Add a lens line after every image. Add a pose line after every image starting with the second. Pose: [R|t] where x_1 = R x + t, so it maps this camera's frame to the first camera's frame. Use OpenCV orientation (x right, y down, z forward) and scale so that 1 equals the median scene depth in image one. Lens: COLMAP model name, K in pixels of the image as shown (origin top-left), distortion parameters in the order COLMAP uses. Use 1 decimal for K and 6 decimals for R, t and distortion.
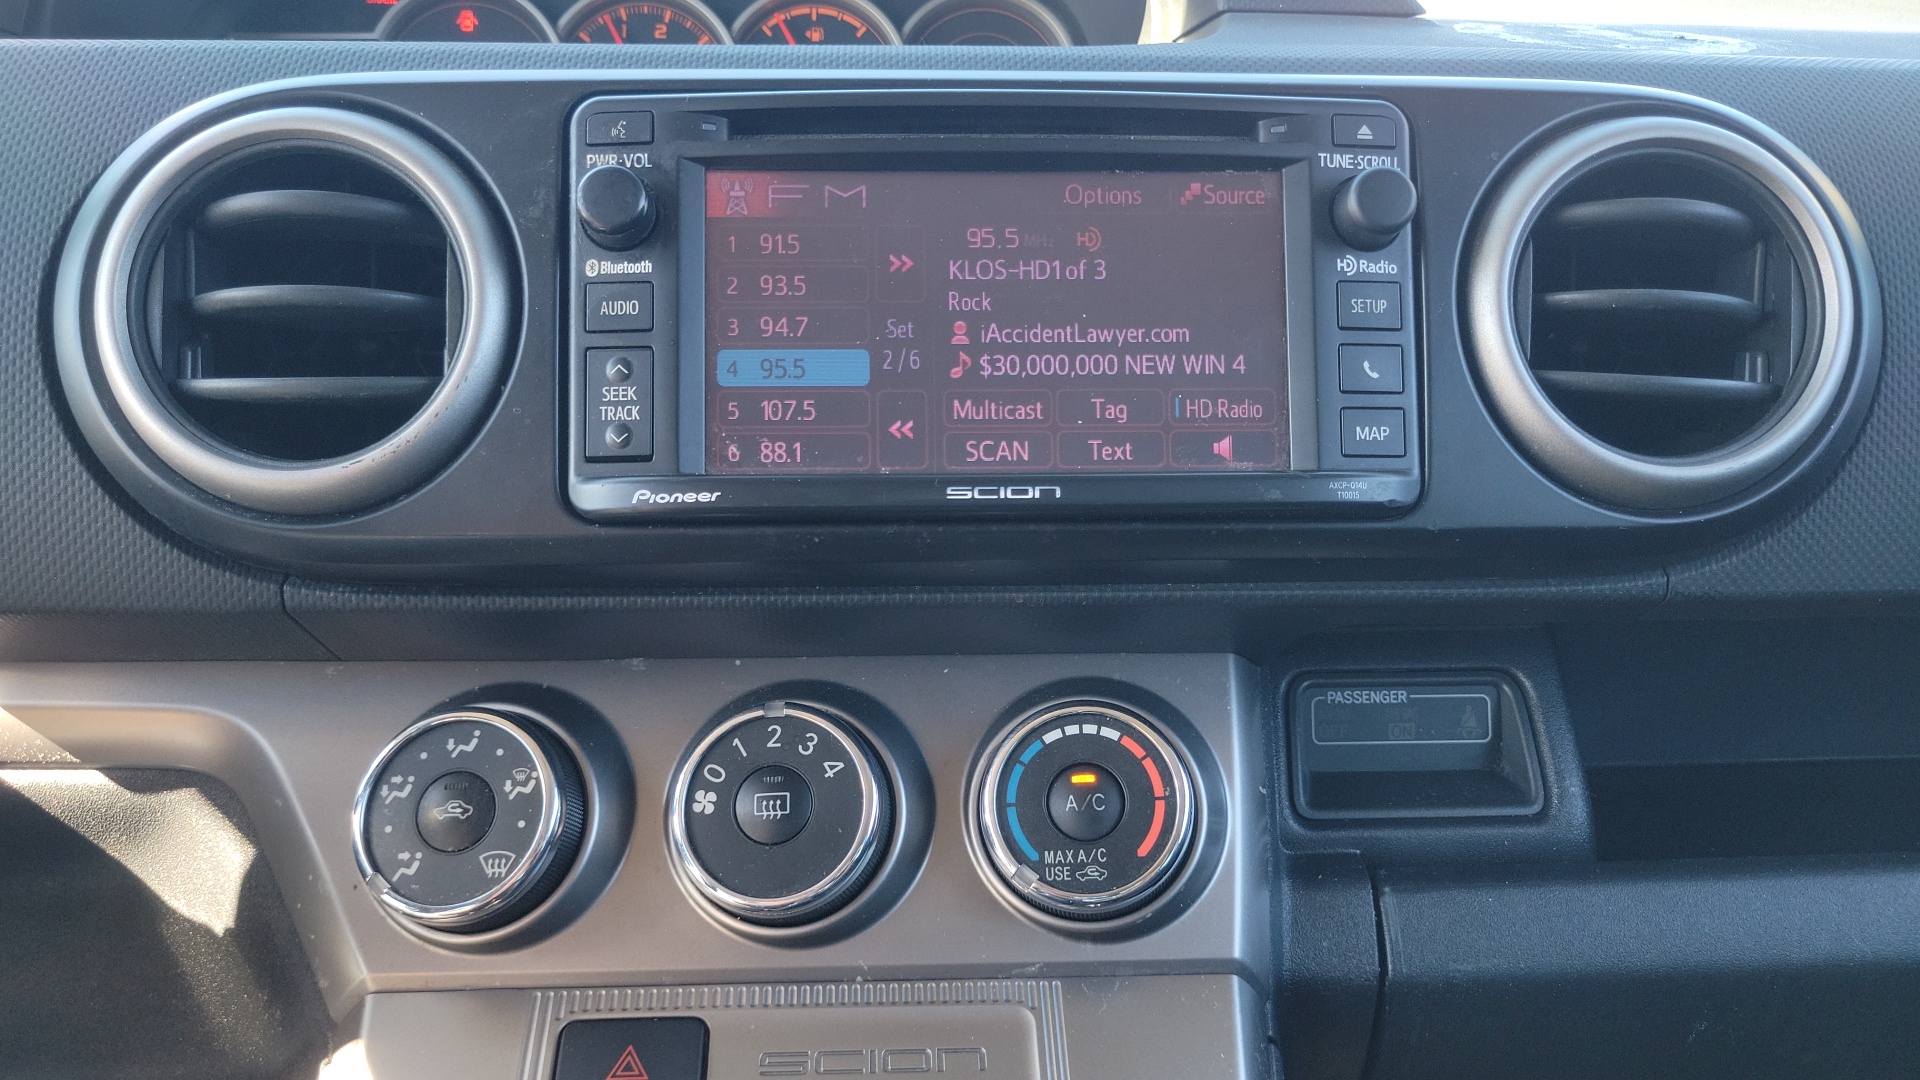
lens RADIAL K [[1453.1, 0, 962.4], [0, 1453.1, 541.3], [0, 0, 1]] dist [0.018176, -0.013922]
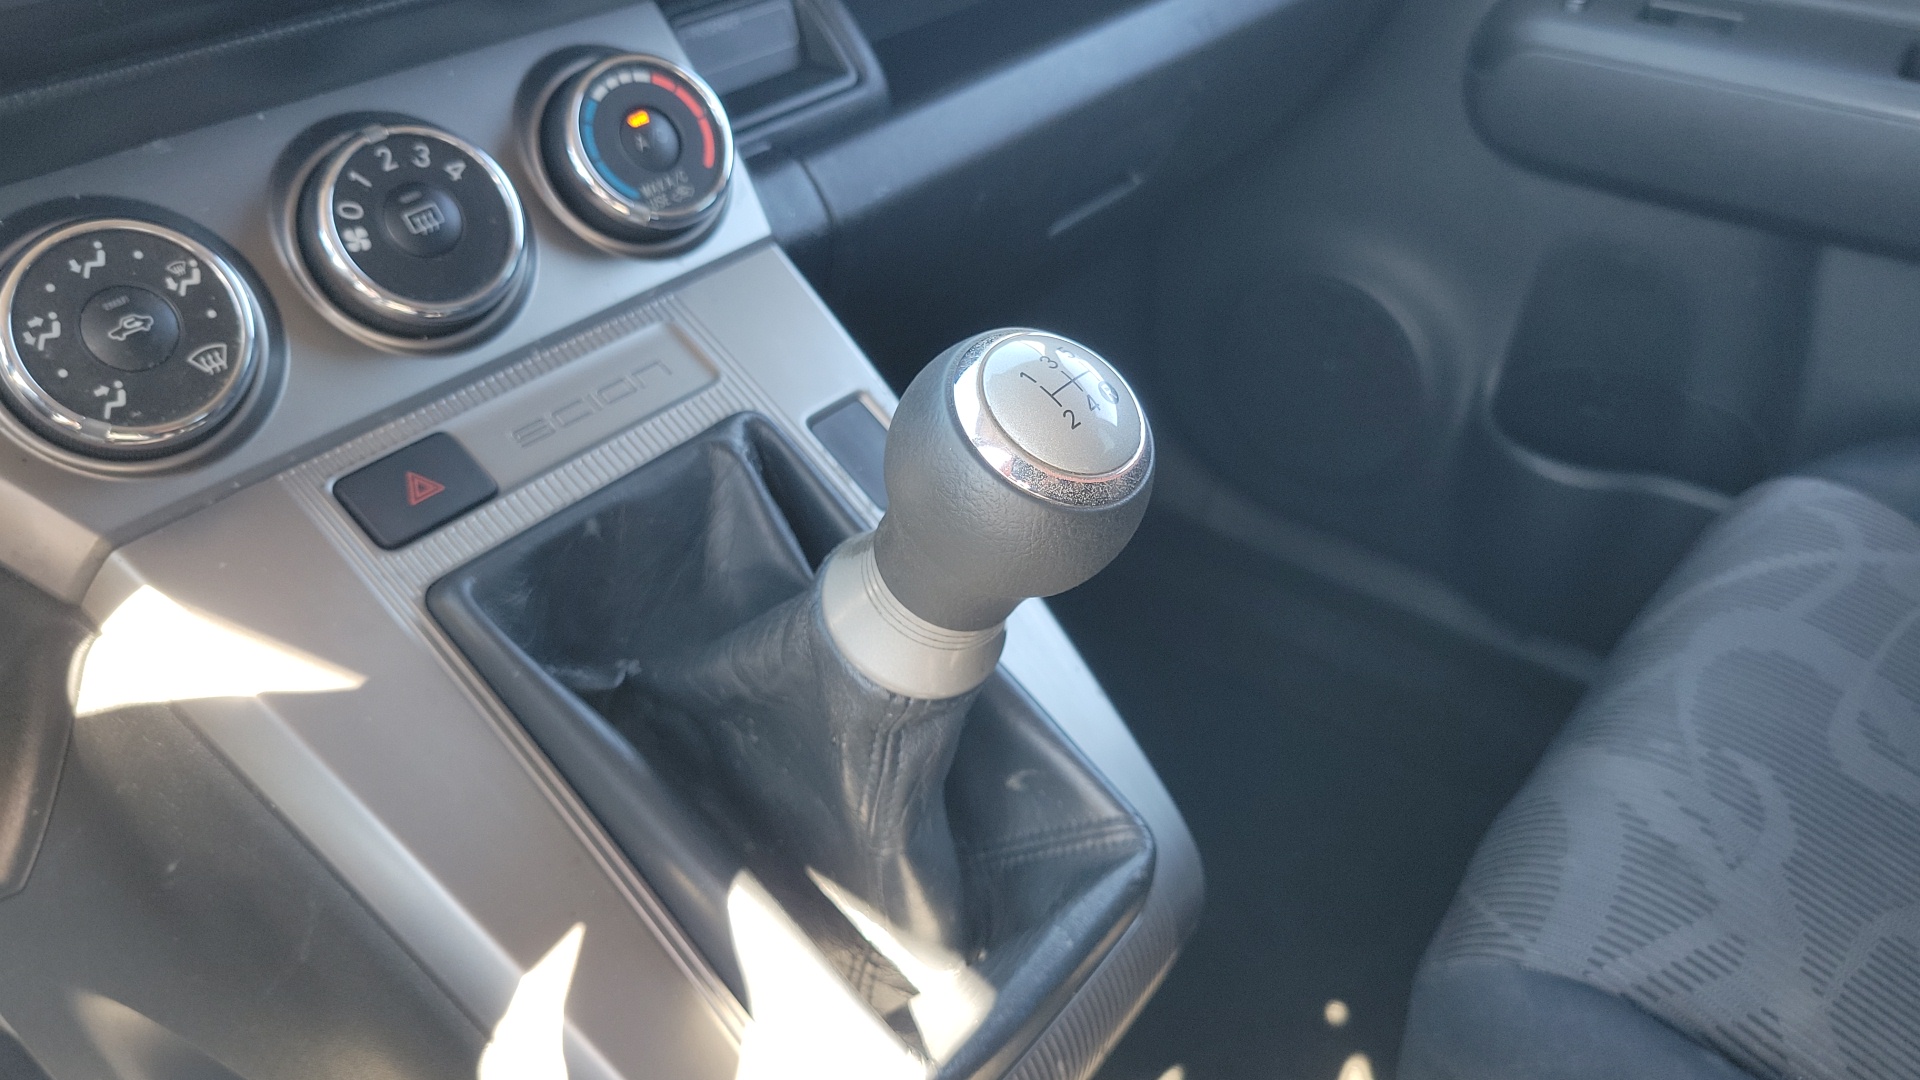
lens RADIAL K [[1453.1, 0, 957.6], [0, 1453.1, 505.4], [0, 0, 1]] dist [0.018176, -0.013922]
pose [[0.656573, -0.430727, 0.619182, -0.617458], [0.208012, 0.892478, 0.400269, 0.025881], [-0.725012, -0.134009, 0.675573, -0.010903]]
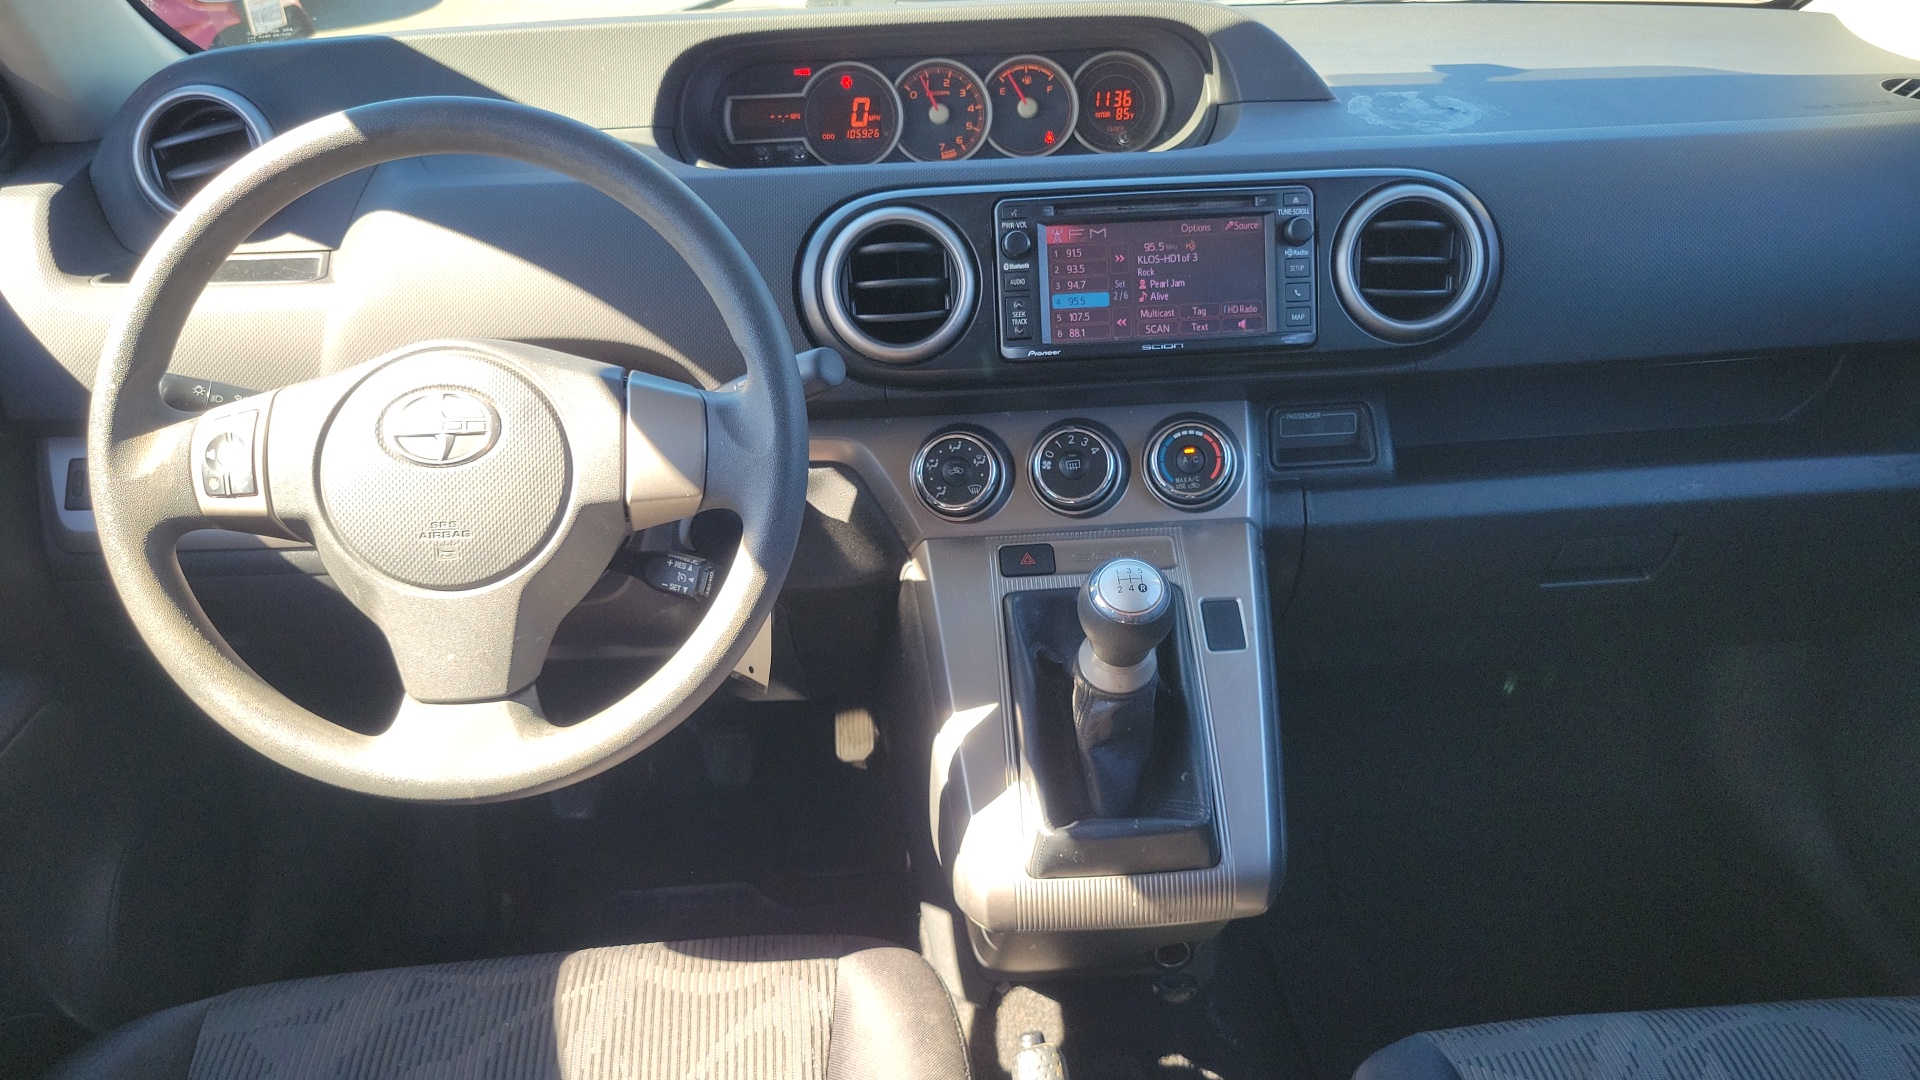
lens RADIAL K [[1453.1, 0, 978.3], [0, 1453.1, 535.8], [0, 0, 1]] dist [0.018176, -0.013922]
pose [[0.999294, -0.037123, -0.005726, -0.295196], [0.037551, 0.983655, 0.176107, -0.166471], [-0.000906, -0.176198, 0.984354, -1.646356]]
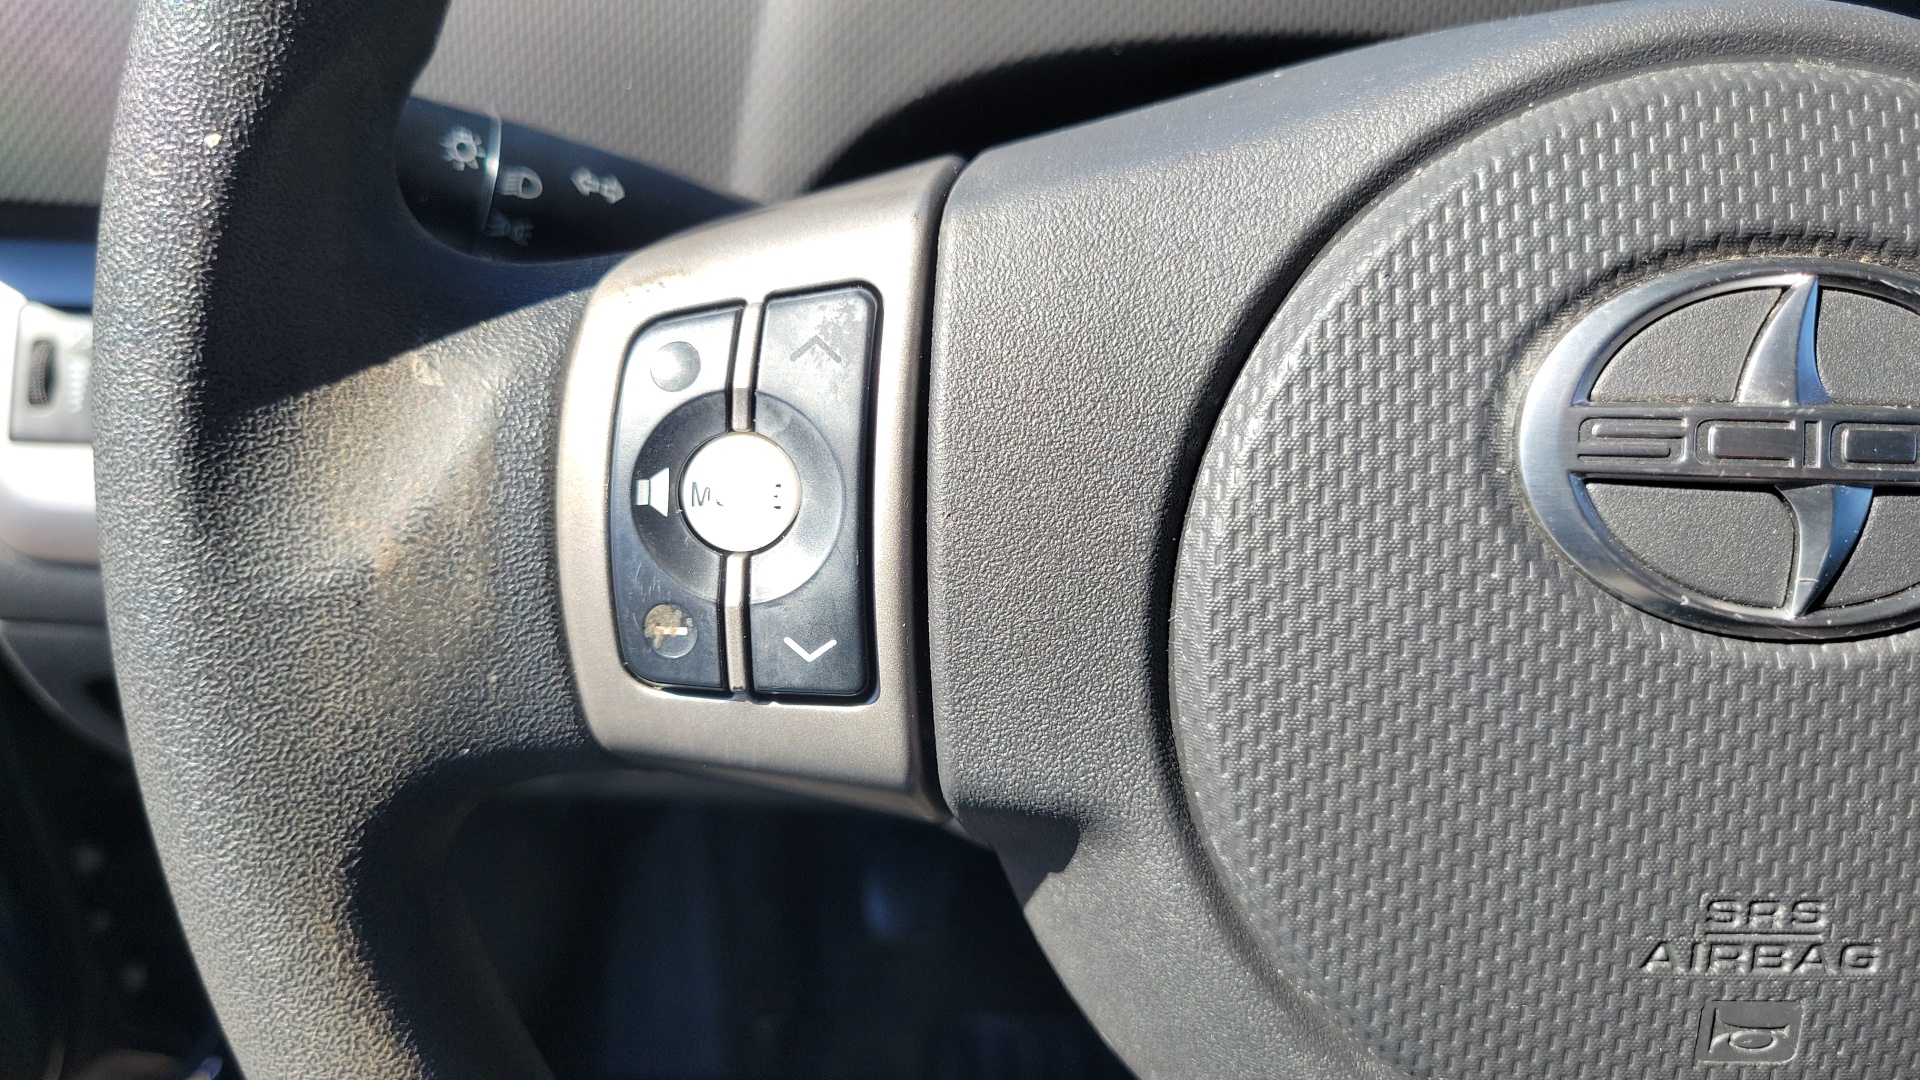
lens RADIAL K [[1453.1, 0, 957.2], [0, 1453.1, 543.3], [0, 0, 1]] dist [0.018176, -0.013922]
pose [[0.998945, 0.035051, -0.029671, -1.328178], [-0.023986, 0.949195, 0.313774, -0.077519], [0.039162, -0.312732, 0.949034, 0.063353]]
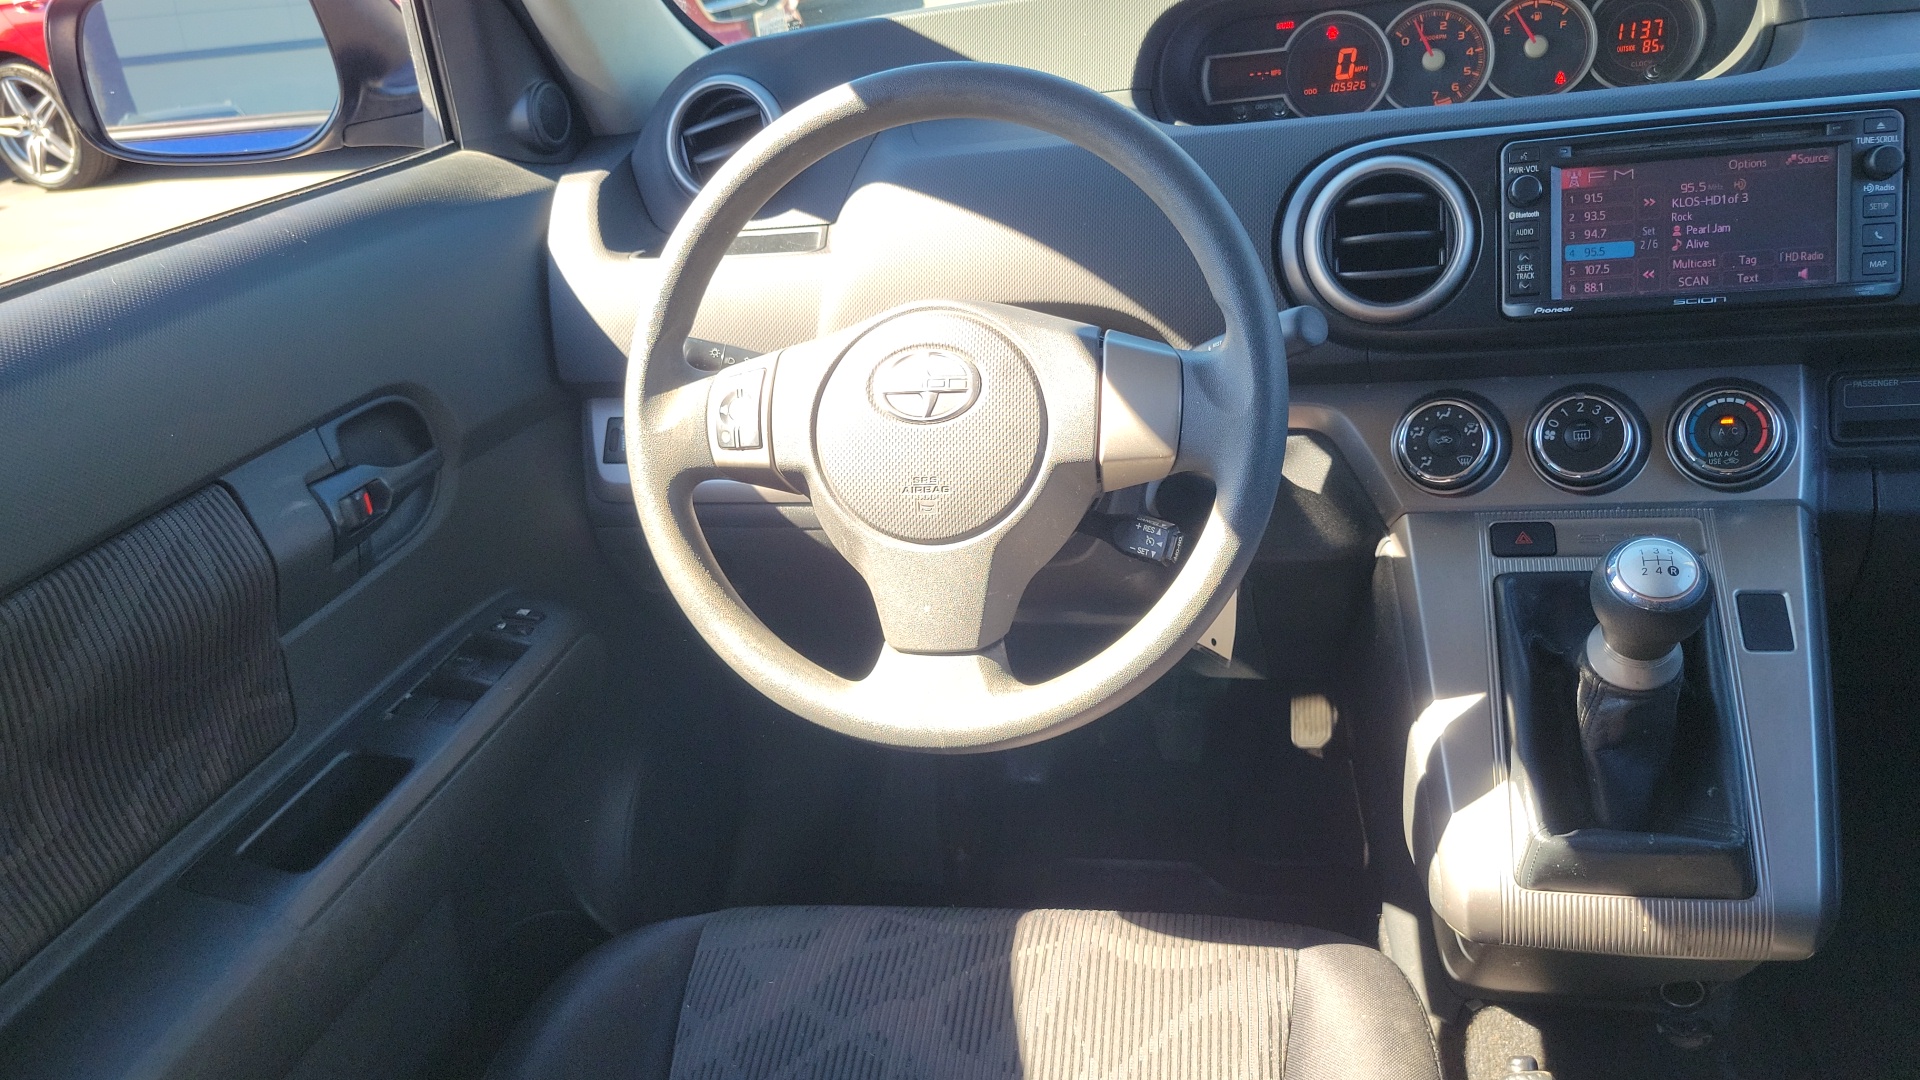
lens RADIAL K [[1453.1, 0, 963.1], [0, 1453.1, 529.2], [0, 0, 1]] dist [0.018176, -0.013922]
pose [[0.950270, -0.003147, -0.311412, -0.353805], [0.057507, 0.984526, 0.165534, -0.122177], [0.306072, -0.175210, 0.935746, -1.586184]]
